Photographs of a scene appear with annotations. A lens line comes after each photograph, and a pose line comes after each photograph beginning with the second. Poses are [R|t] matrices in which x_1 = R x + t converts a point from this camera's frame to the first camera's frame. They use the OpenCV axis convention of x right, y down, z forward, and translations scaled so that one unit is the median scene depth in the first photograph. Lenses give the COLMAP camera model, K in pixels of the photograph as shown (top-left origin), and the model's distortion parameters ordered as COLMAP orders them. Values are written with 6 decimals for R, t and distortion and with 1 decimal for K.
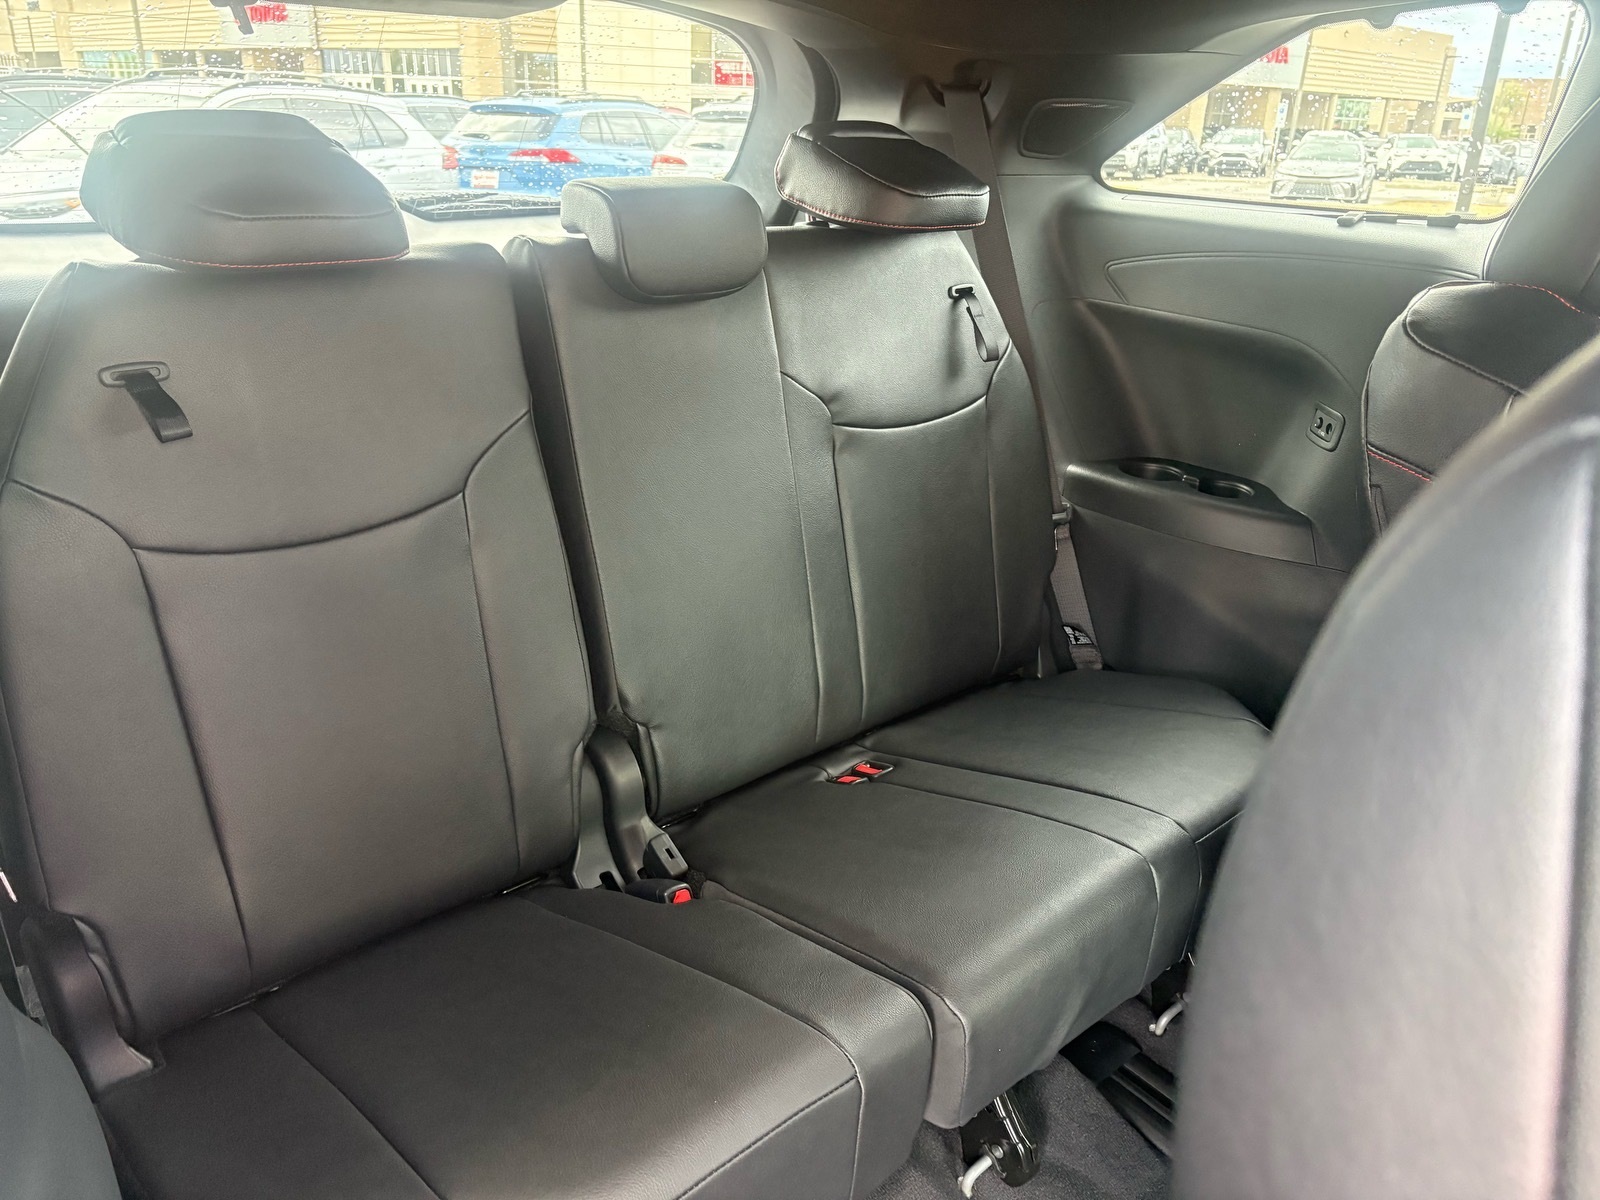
lens RADIAL K [[1234.7, 0, 798.2], [0, 1234.7, 601.1], [0, 0, 1]] dist [0.056702, -0.065093]
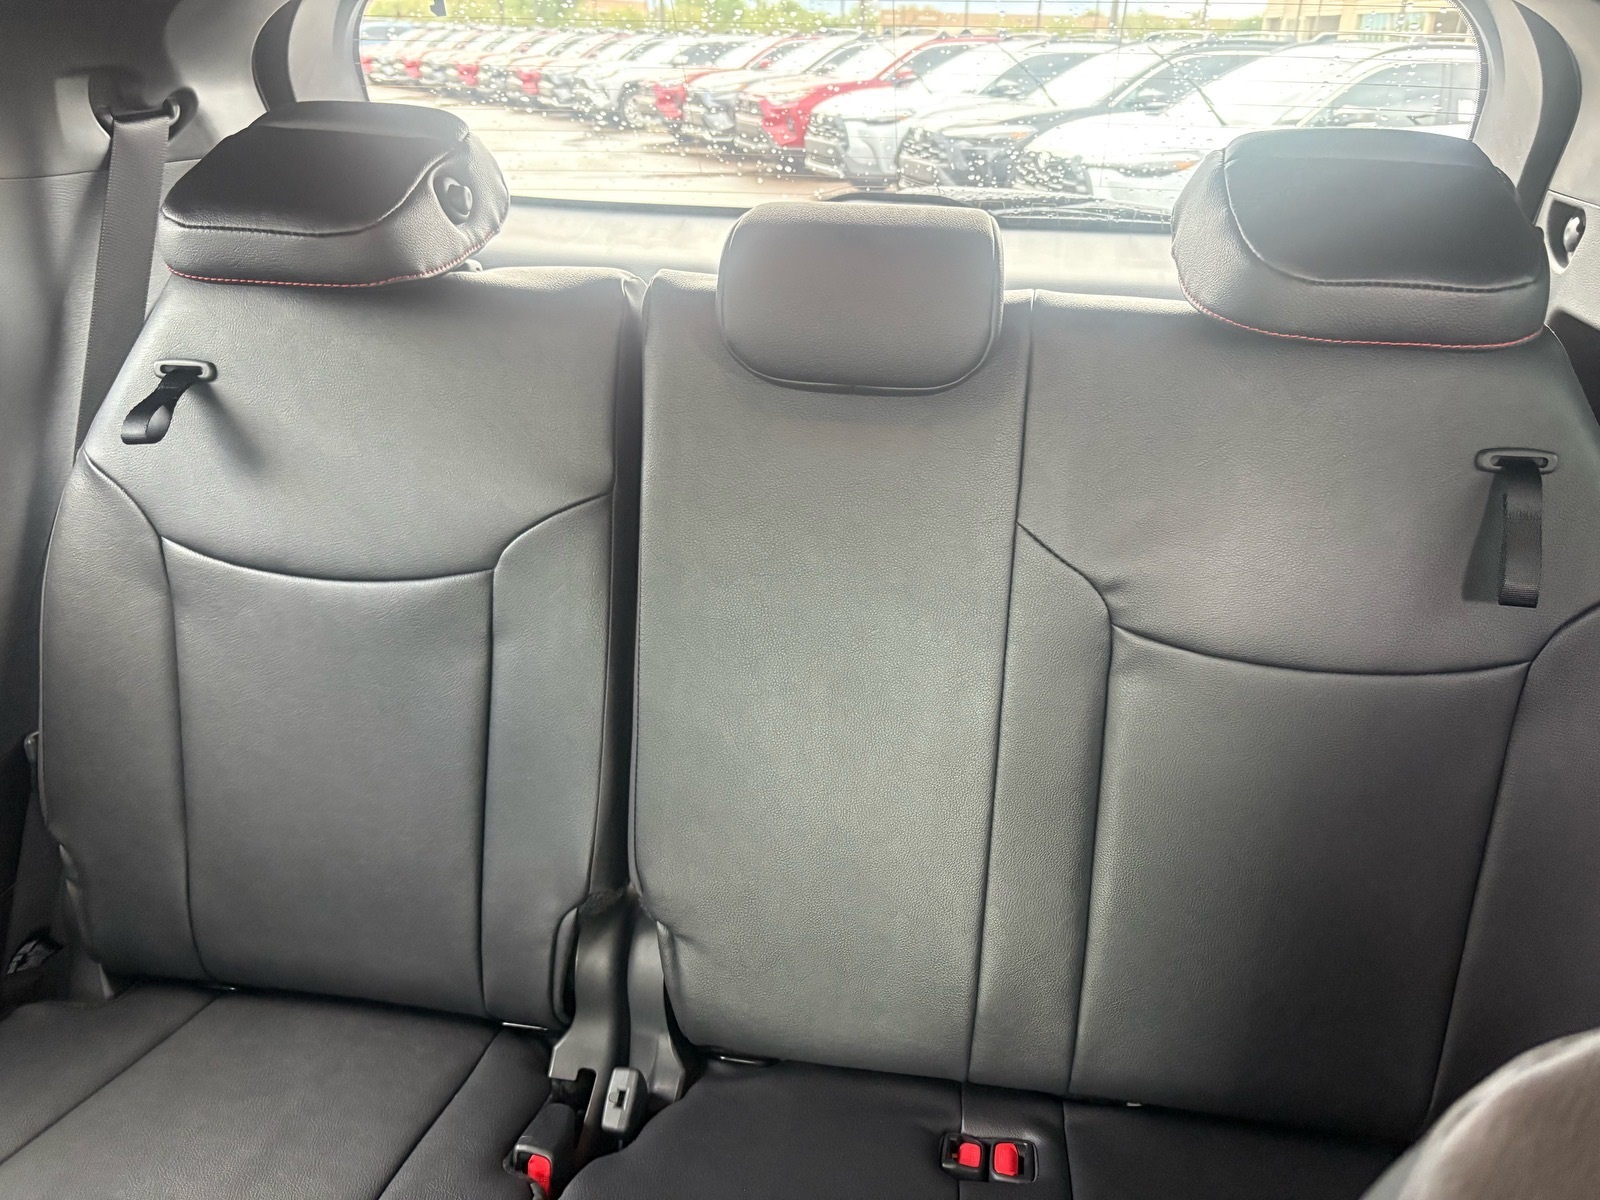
lens RADIAL K [[1234.7, 0, 798.2], [0, 1234.7, 601.1], [0, 0, 1]] dist [0.056702, -0.065093]
pose [[0.642977, 0.309067, -0.700755, 0.380594], [-0.290612, 0.944989, 0.150135, -0.216083], [0.708608, 0.107114, 0.697425, 0.492501]]
